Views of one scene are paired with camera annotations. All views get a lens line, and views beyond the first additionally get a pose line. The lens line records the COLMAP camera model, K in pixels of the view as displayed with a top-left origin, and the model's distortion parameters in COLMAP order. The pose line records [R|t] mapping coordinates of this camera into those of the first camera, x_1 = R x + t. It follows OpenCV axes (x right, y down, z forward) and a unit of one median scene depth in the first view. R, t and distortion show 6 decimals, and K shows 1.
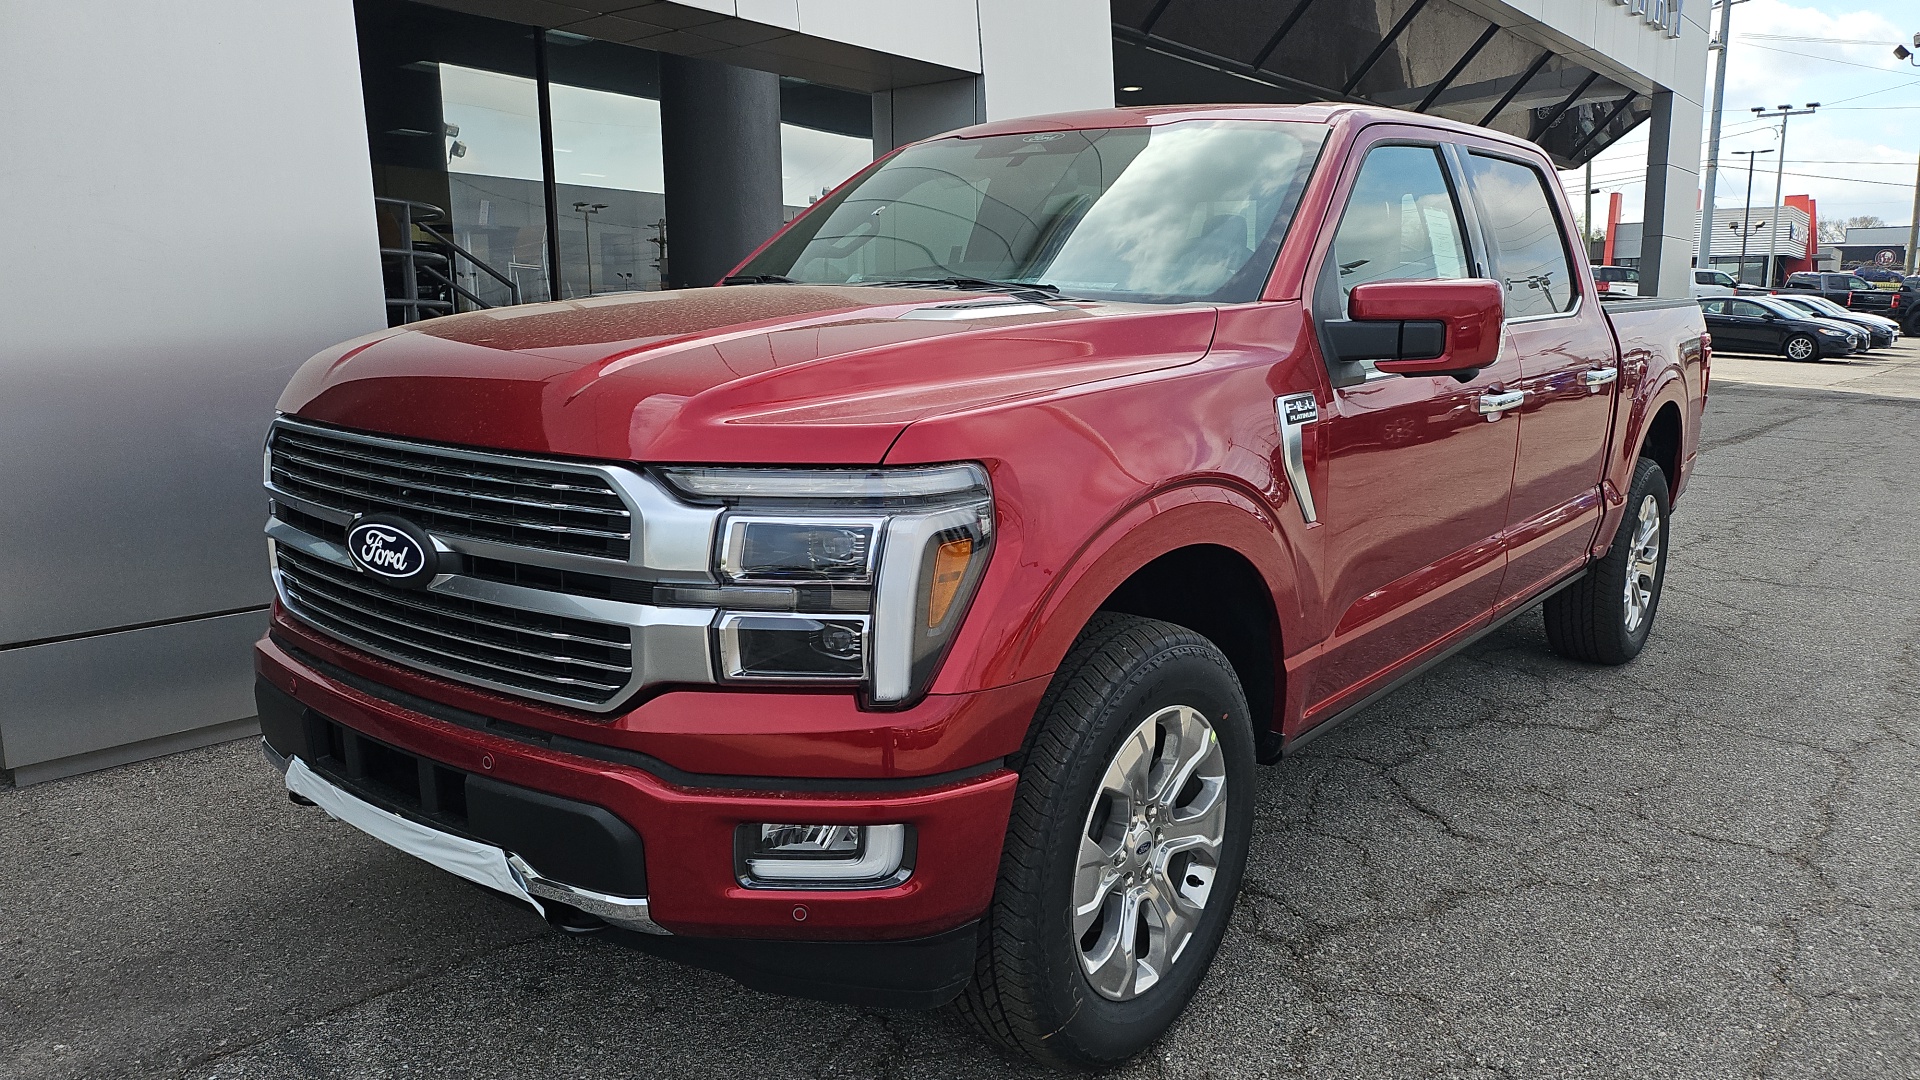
lens RADIAL K [[1331.9, 0, 971.3], [0, 1331.9, 538.1], [0, 0, 1]] dist [0.017214, -0.005366]
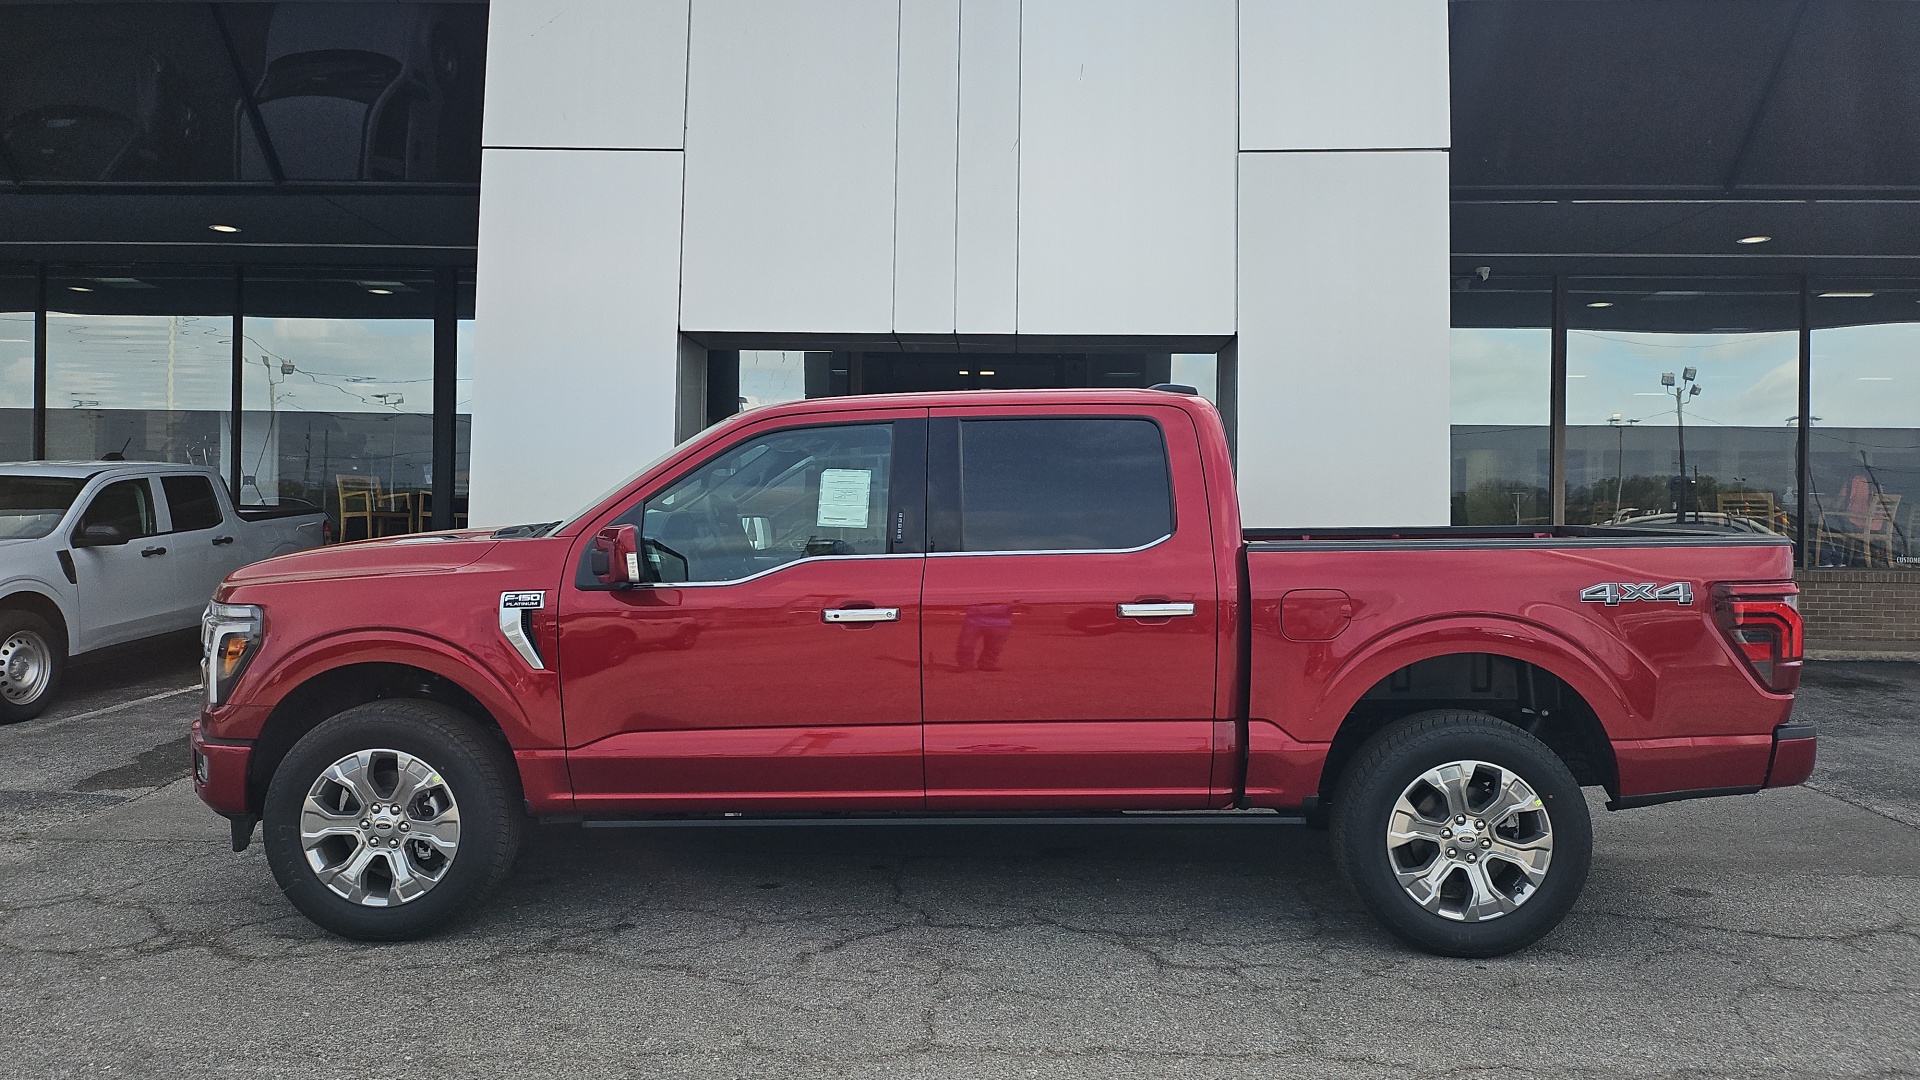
lens RADIAL K [[1300.6, 0, 975.7], [0, 1300.6, 550.0], [0, 0, 1]] dist [0.046395, -0.003052]
pose [[0.609741, 0.007201, -0.792568, 1.622463], [-0.137061, 0.985852, -0.096487, -0.065144], [0.780660, 0.167462, 0.602102, 0.368831]]
